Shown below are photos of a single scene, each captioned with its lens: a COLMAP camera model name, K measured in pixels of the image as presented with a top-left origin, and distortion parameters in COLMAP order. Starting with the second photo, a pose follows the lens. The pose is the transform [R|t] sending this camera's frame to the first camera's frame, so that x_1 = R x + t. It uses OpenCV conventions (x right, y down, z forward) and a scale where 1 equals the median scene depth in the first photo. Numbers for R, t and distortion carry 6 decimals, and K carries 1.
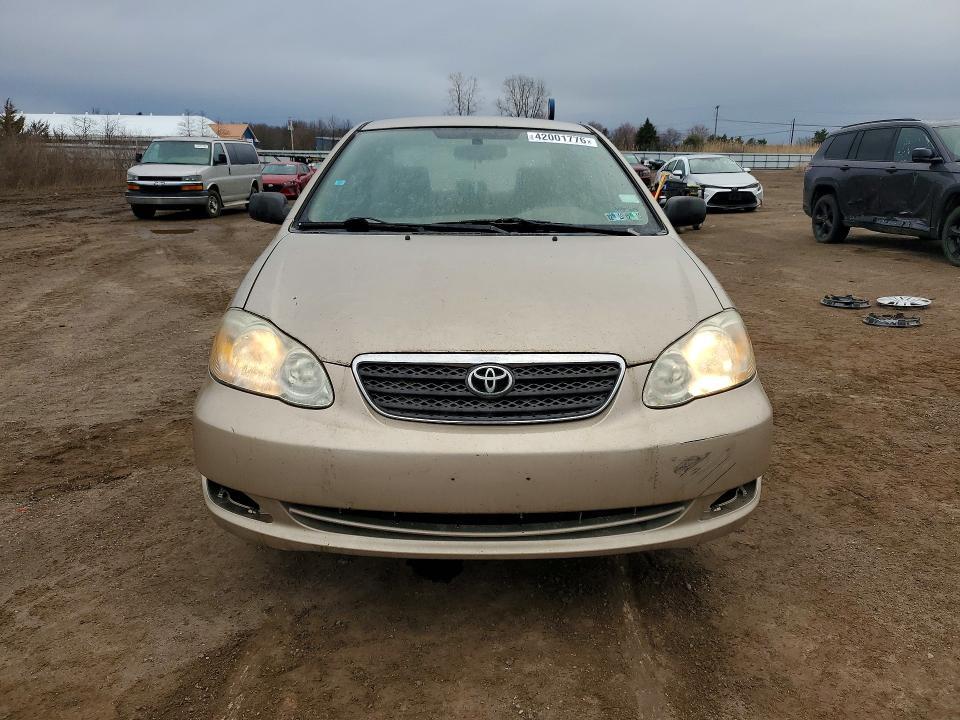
lens RADIAL K [[768.3, 0, 474.3], [0, 768.3, 383.3], [0, 0, 1]] dist [0.001365, 0.038144]
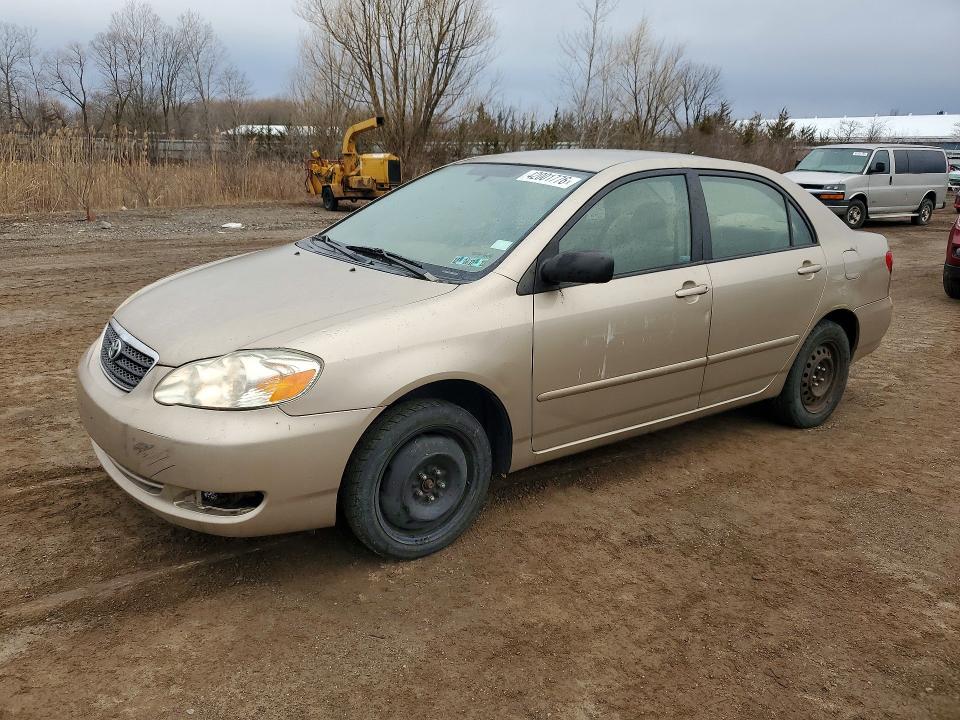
lens RADIAL K [[782.4, 0, 480.0], [0, 782.4, 360.0], [0, 0, 1]] dist [0.087824, -0.102423]
pose [[0.546535, 0.226616, -0.806191, 0.234147], [-0.251838, 0.962604, 0.099856, -0.044311], [0.798672, 0.148454, 0.583168, 0.095797]]
